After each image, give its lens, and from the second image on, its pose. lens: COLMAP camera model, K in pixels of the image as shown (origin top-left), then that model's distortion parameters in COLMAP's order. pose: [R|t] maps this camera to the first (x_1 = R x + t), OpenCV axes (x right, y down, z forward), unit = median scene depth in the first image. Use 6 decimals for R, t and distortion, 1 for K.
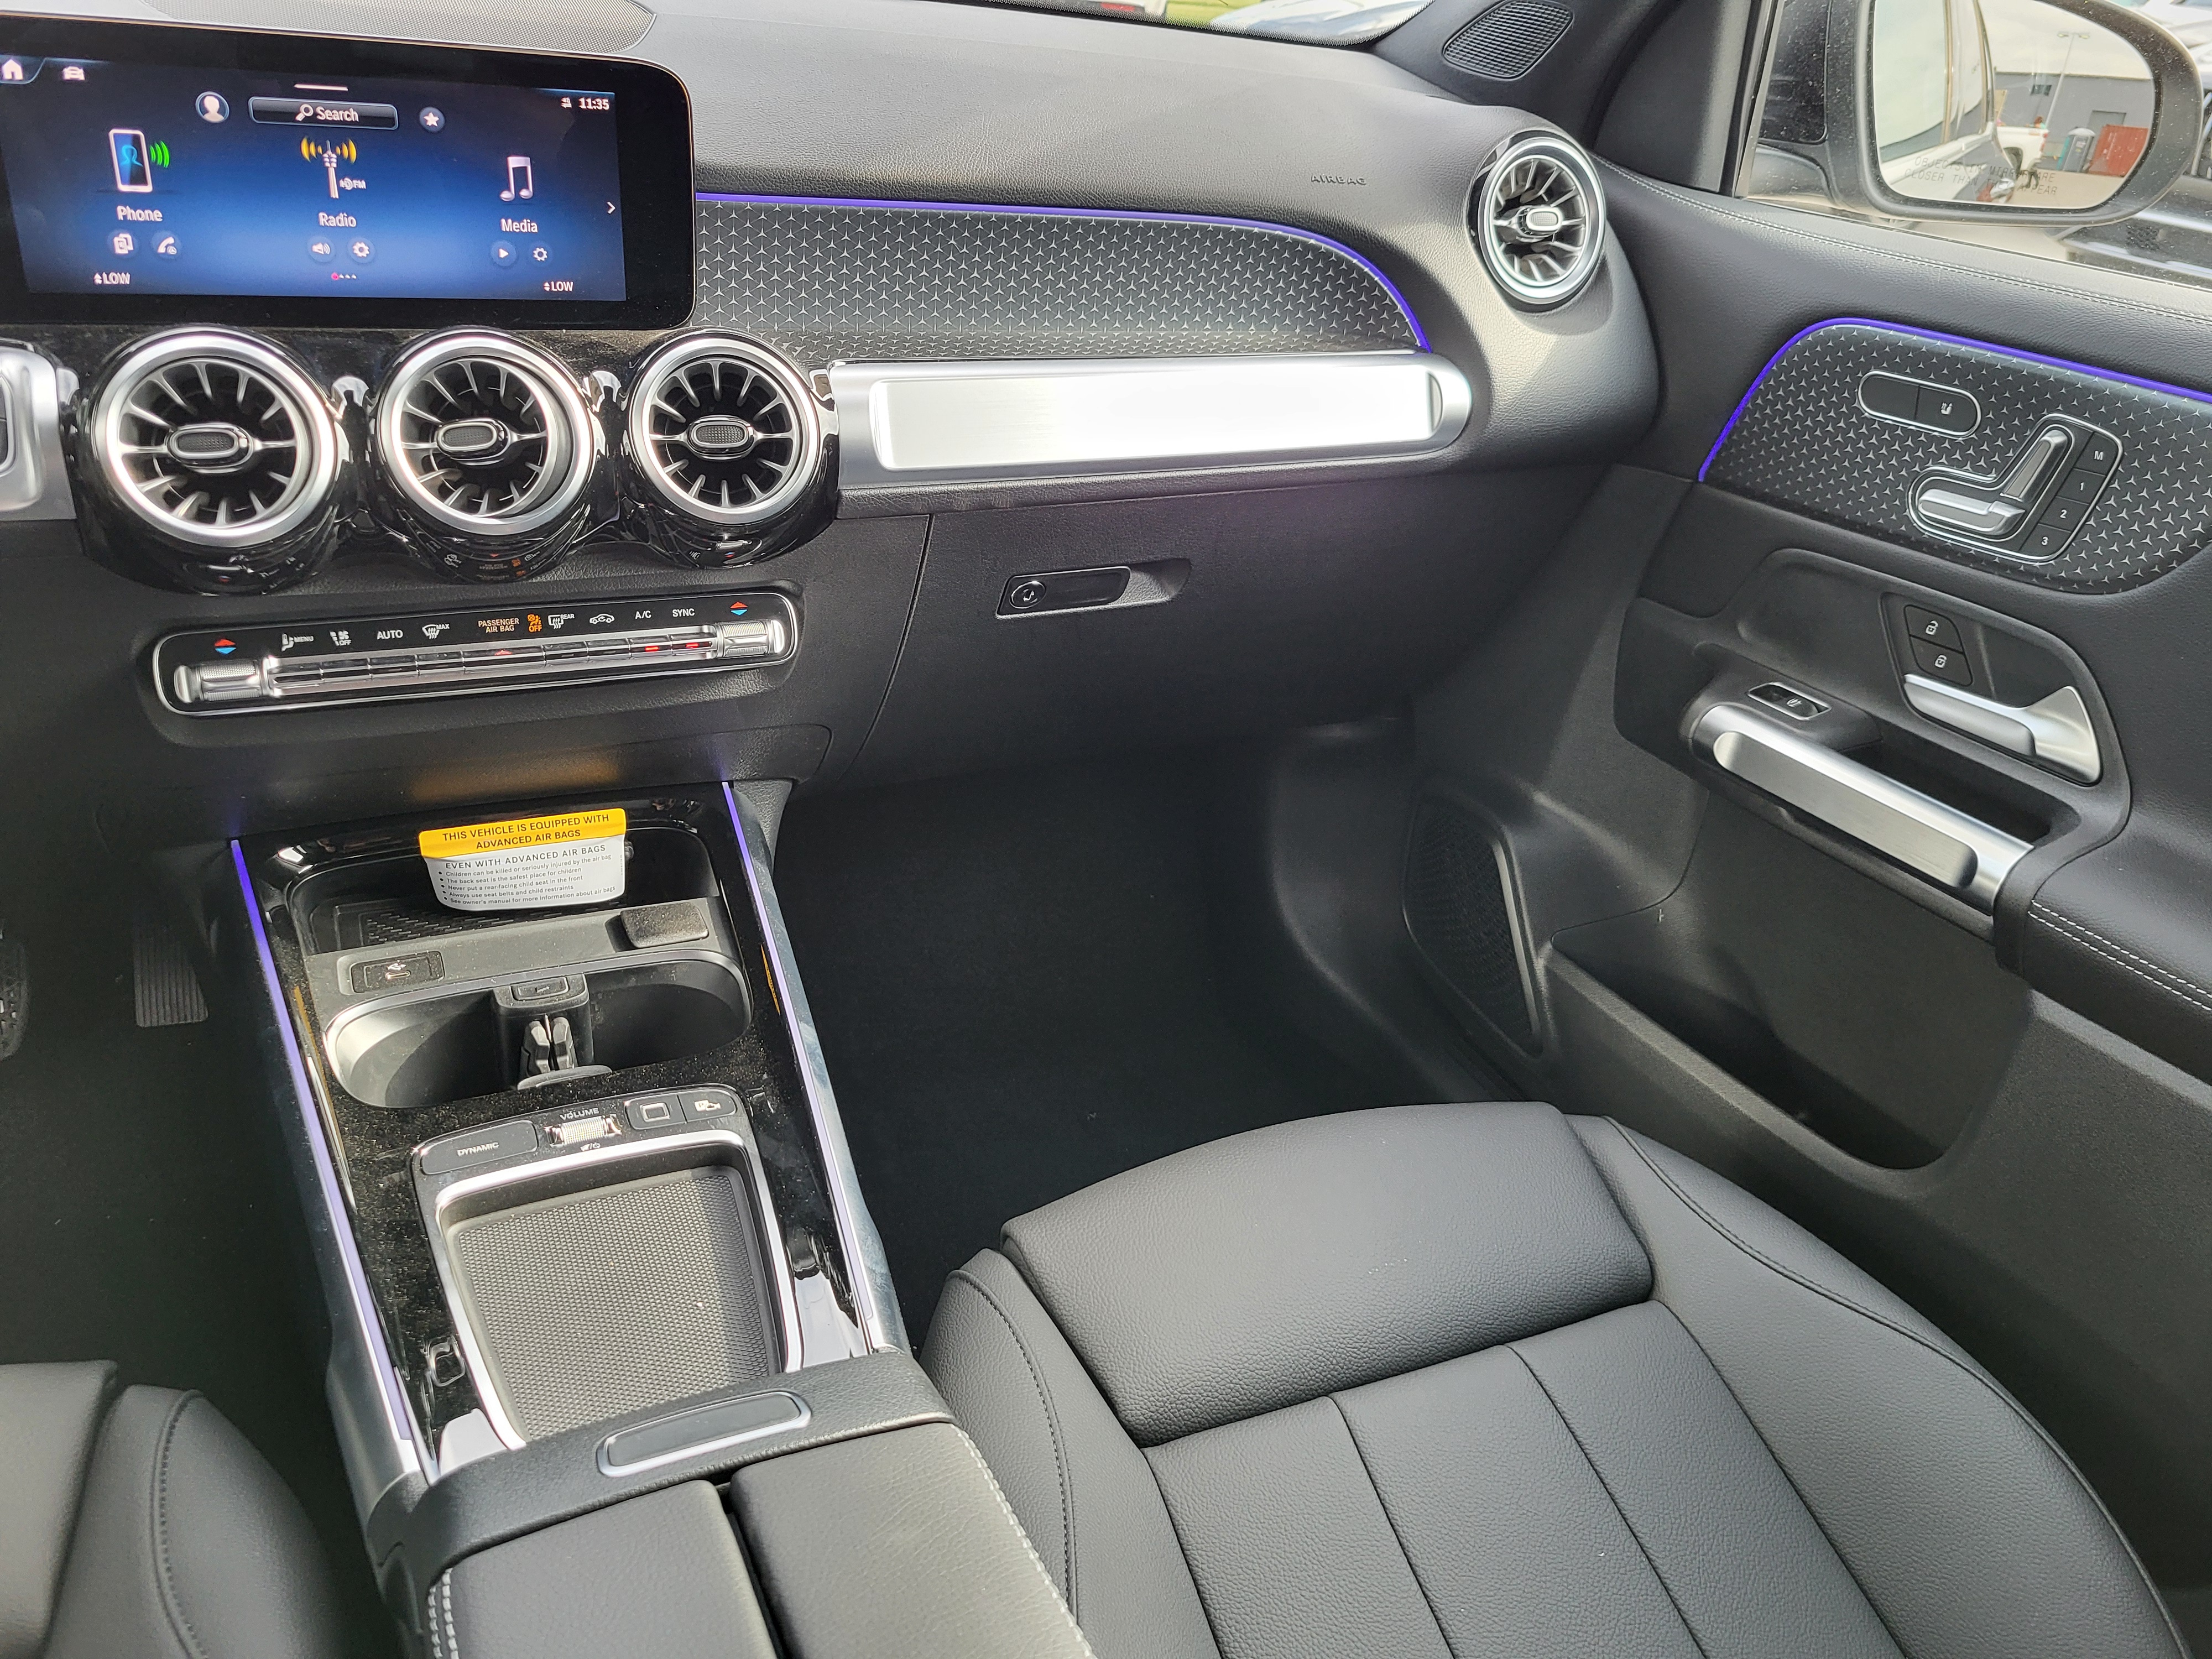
lens RADIAL K [[1631.3, 0, 1106.0], [0, 1631.3, 829.5], [0, 0, 1]] dist [0.046178, -0.029019]
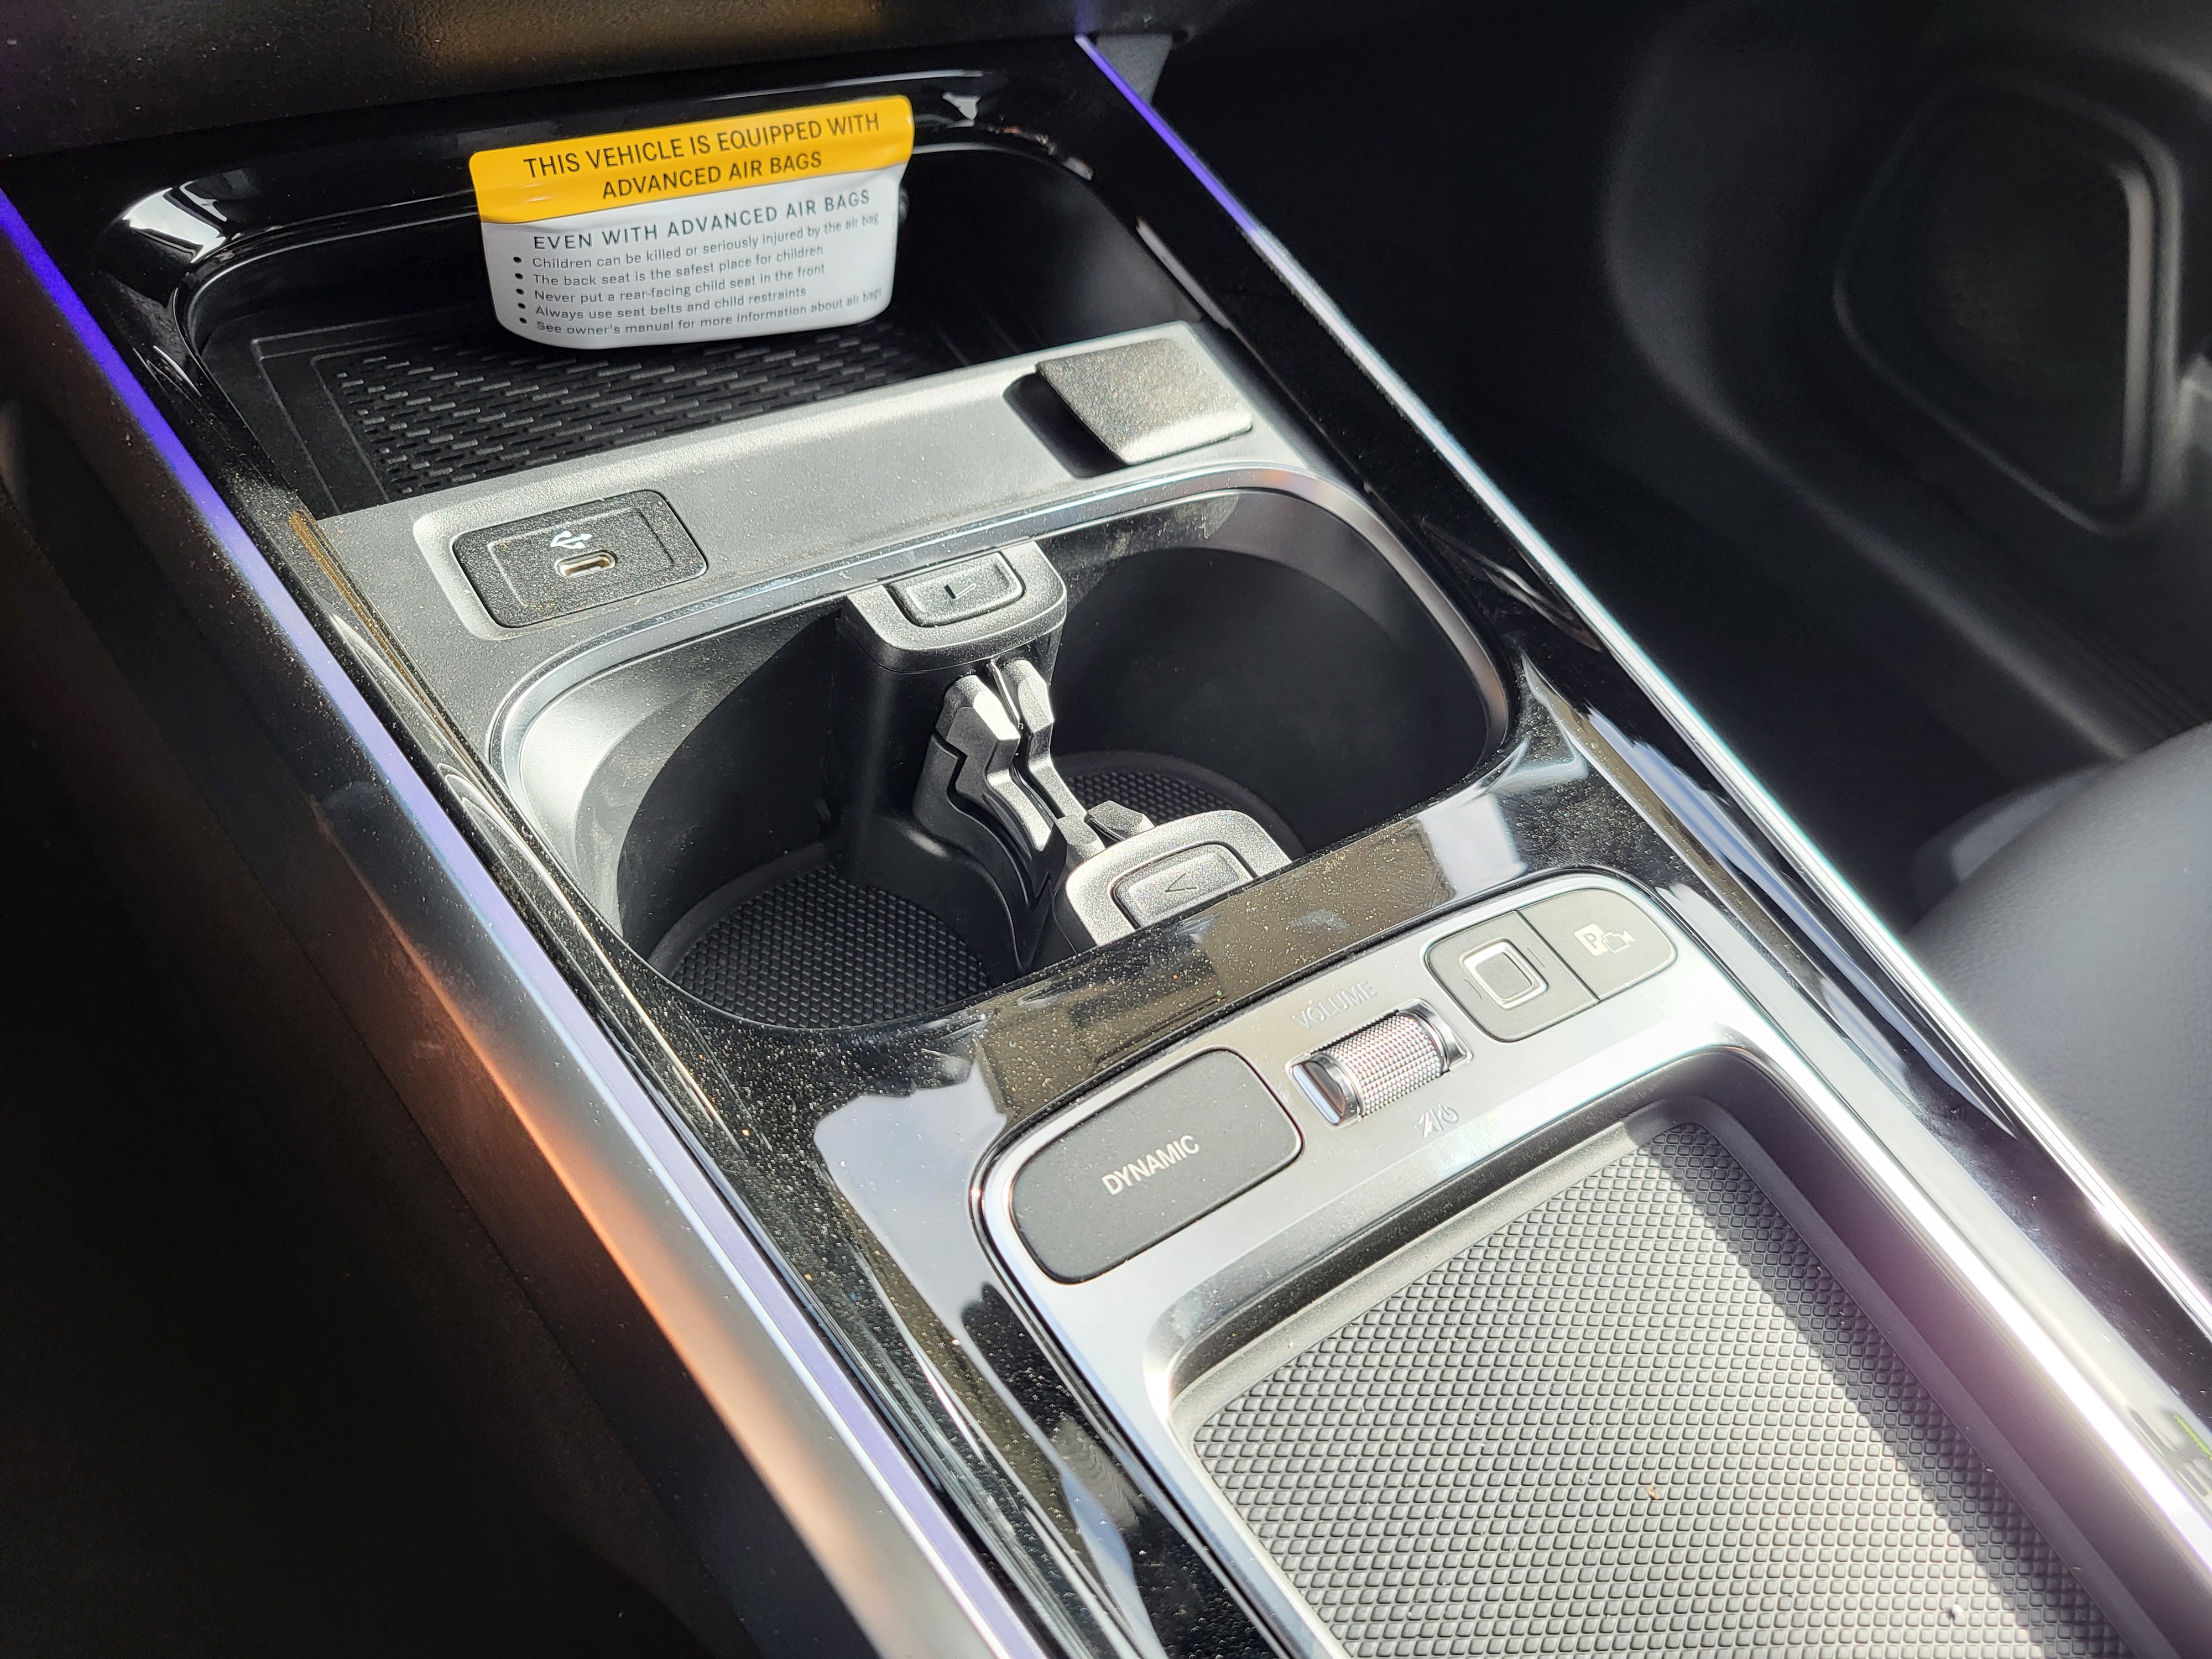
lens RADIAL K [[1738.2, 0, 1114.7], [0, 1738.2, 806.5], [0, 0, 1]] dist [0.000529, 0.001542]
pose [[0.986575, -0.049303, 0.155692, -0.380513], [-0.008440, 0.936675, 0.350098, 0.001194], [-0.163093, -0.346712, 0.923684, 0.603705]]
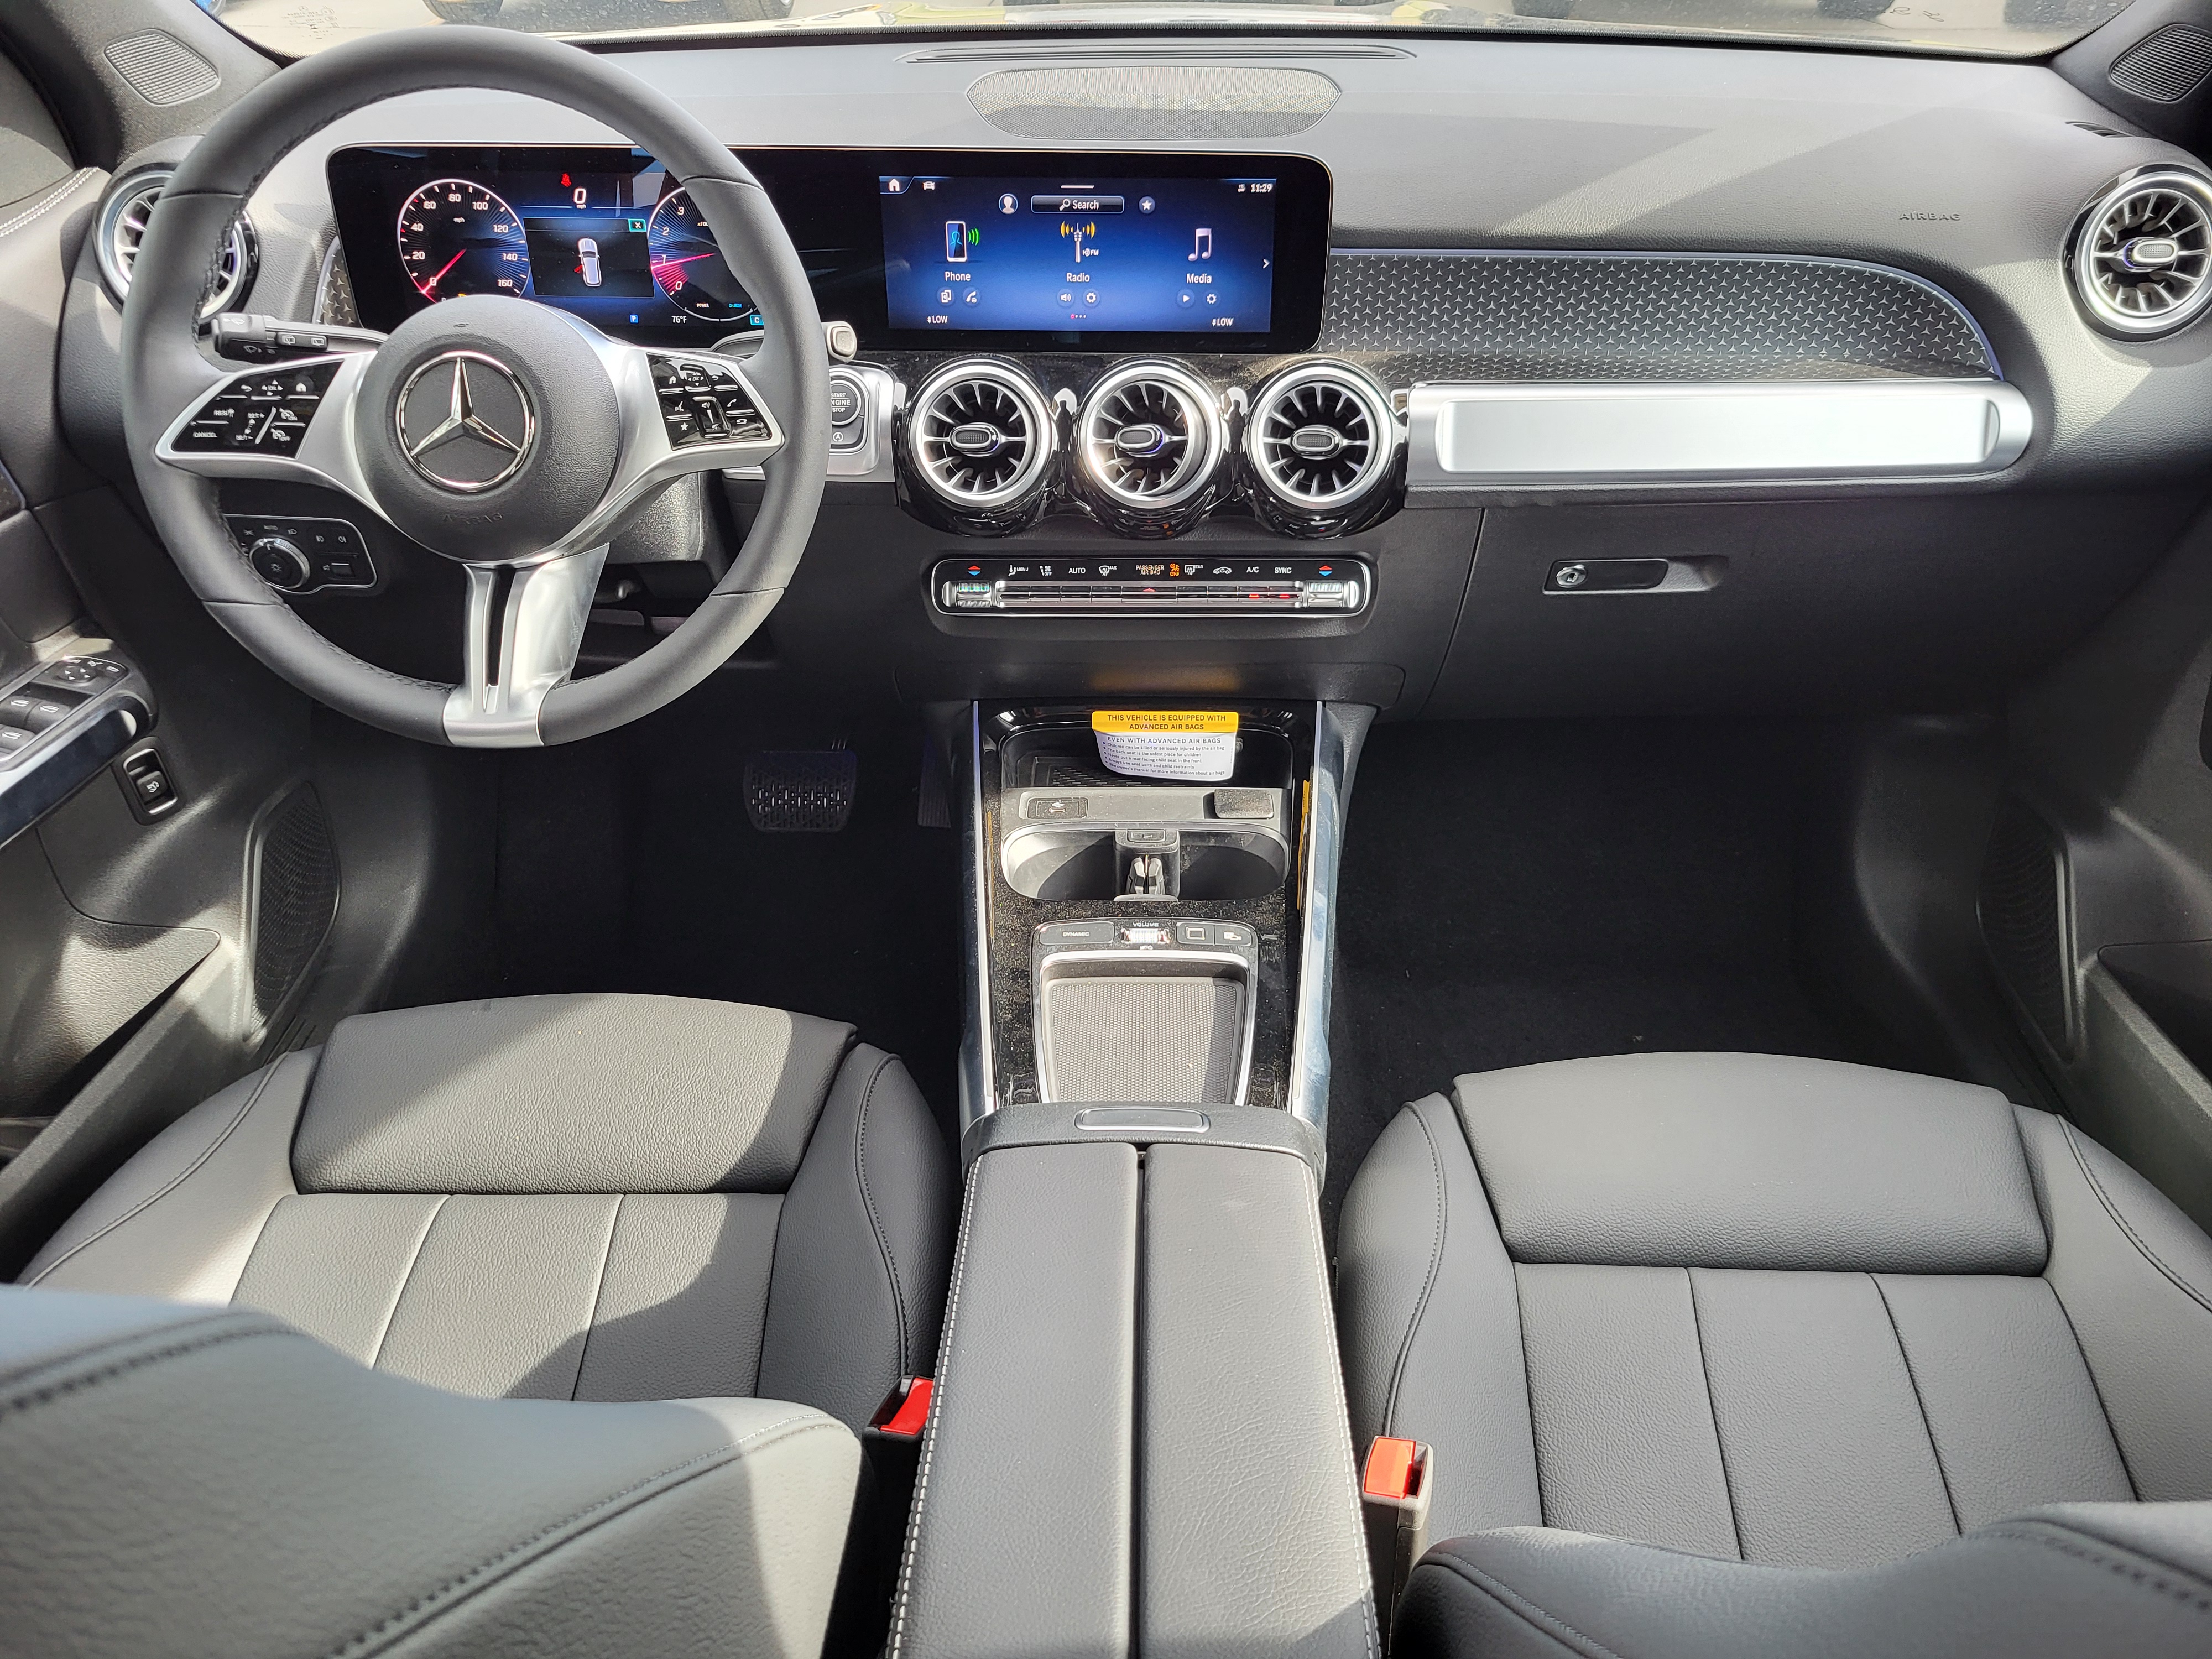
lens RADIAL K [[1606.2, 0, 1177.2], [0, 1606.2, 845.0], [0, 0, 1]] dist [0.027363, -0.003772]
pose [[0.906974, 0.156465, -0.391046, 0.212096], [-0.132486, 0.987293, 0.087753, -0.017447], [0.399807, -0.027781, 0.916178, -0.230833]]
